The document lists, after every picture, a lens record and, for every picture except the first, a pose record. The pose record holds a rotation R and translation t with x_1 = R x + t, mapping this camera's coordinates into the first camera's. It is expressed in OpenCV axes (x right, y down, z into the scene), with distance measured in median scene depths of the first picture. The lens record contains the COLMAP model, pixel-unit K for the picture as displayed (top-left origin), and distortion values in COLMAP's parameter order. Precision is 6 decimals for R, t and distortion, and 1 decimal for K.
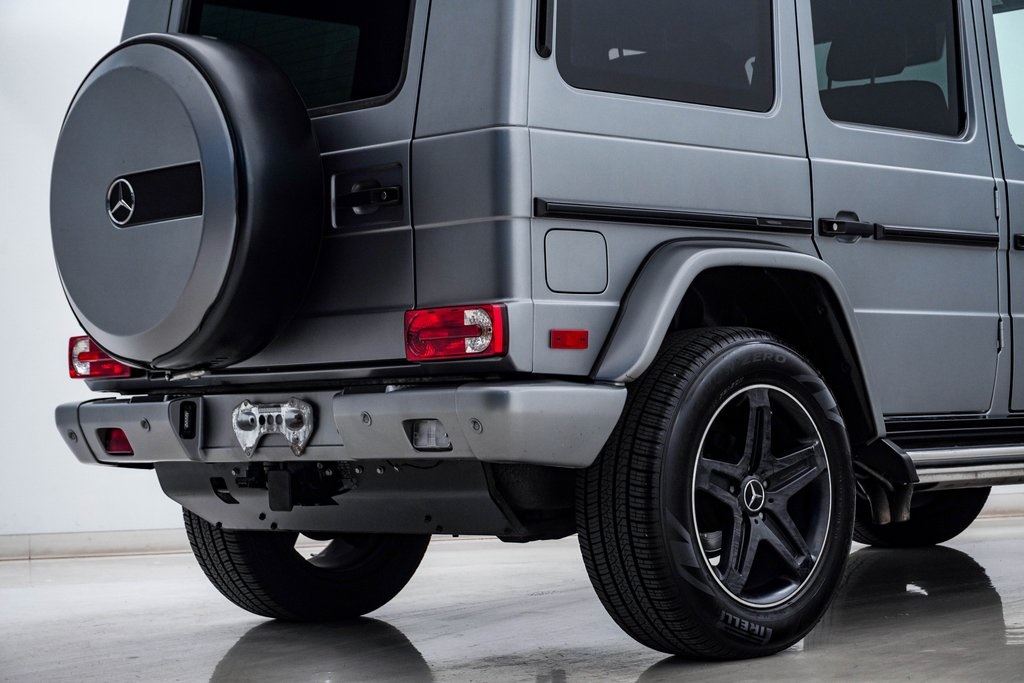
lens RADIAL K [[2176.4, 0, 511.9], [0, 2176.4, 341.8], [0, 0, 1]] dist [0.004035, 0.000000]
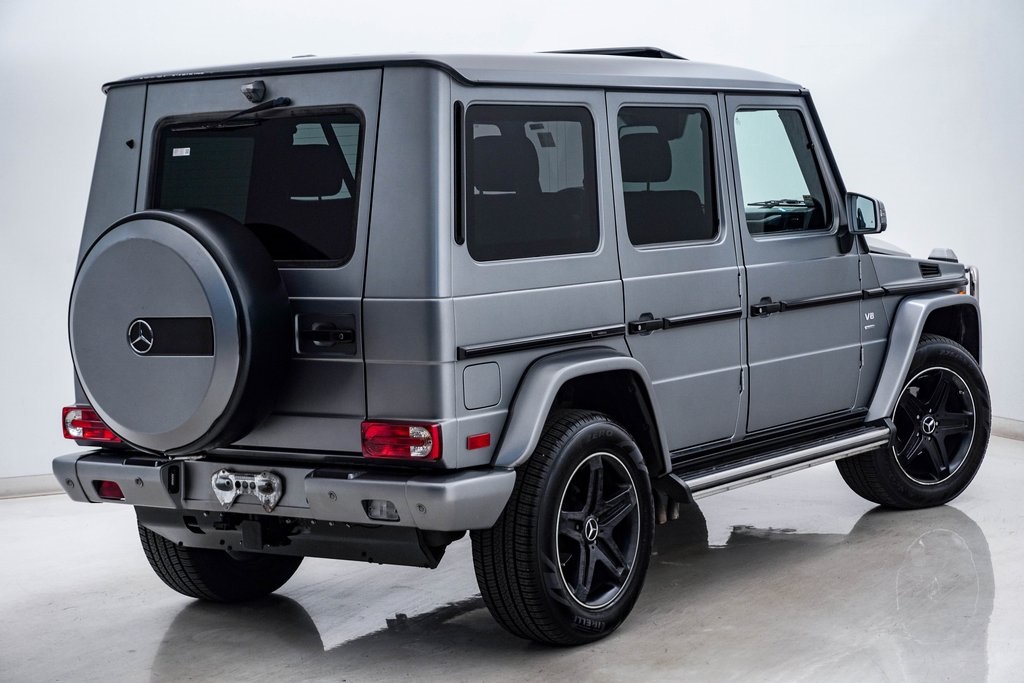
lens RADIAL K [[2176.4, 0, 511.8], [0, 2176.4, 345.7], [0, 0, 1]] dist [0.004035, 0.000000]
pose [[0.983125, -0.020992, 0.181724, -0.204321], [0.000949, 0.993966, 0.109686, -0.213647], [-0.182930, -0.107663, 0.977213, -0.384868]]
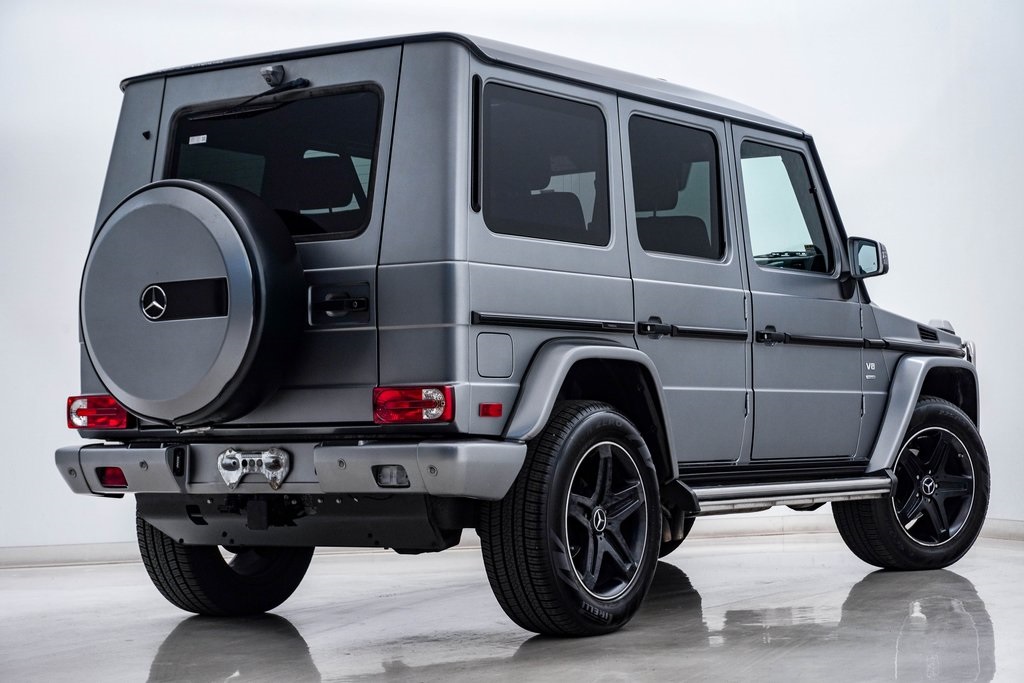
lens RADIAL K [[2176.4, 0, 511.4], [0, 2176.4, 346.4], [0, 0, 1]] dist [0.004035, 0.000000]
pose [[0.980328, 0.019760, 0.196383, -0.233283], [-0.017912, 0.999777, -0.011182, -0.026222], [-0.196561, 0.007444, 0.980463, -0.388676]]
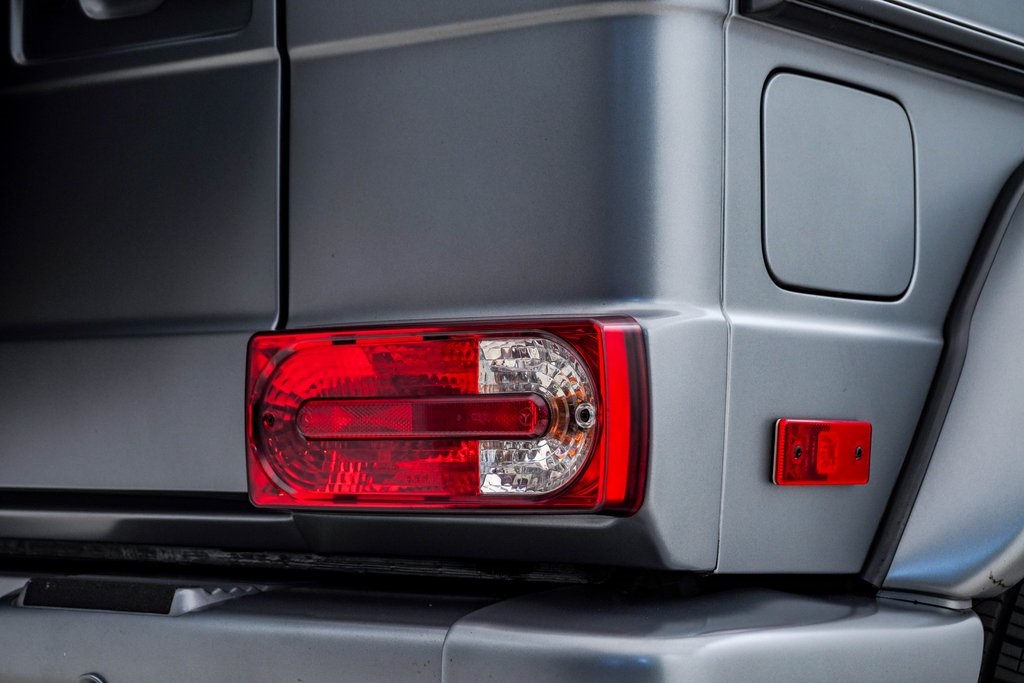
lens RADIAL K [[2176.4, 0, 516.7], [0, 2176.4, 348.5], [0, 0, 1]] dist [0.004035, 0.000000]
pose [[0.991221, 0.037081, 0.126912, -0.049501], [-0.035315, 0.999246, -0.016143, -0.008581], [-0.127415, 0.011520, 0.991783, 0.692888]]
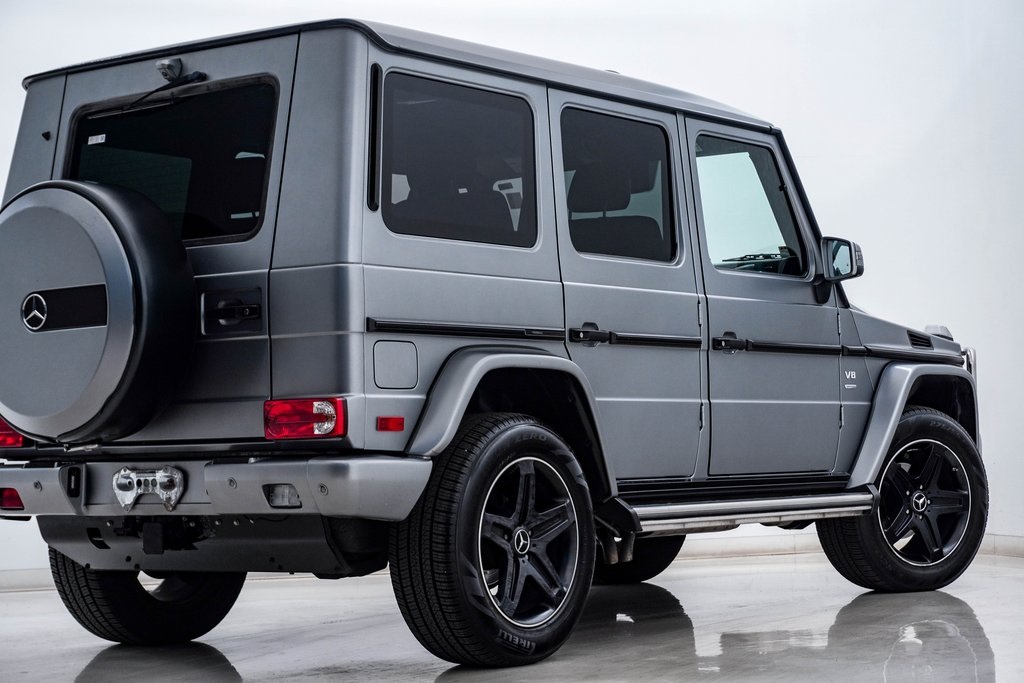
lens RADIAL K [[2176.4, 0, 513.8], [0, 2176.4, 346.3], [0, 0, 1]] dist [0.004035, 0.000000]
pose [[0.988857, 0.011503, 0.148421, -0.093353], [-0.008783, 0.999781, -0.018970, -0.023103], [-0.148607, 0.017455, 0.988742, -0.310734]]
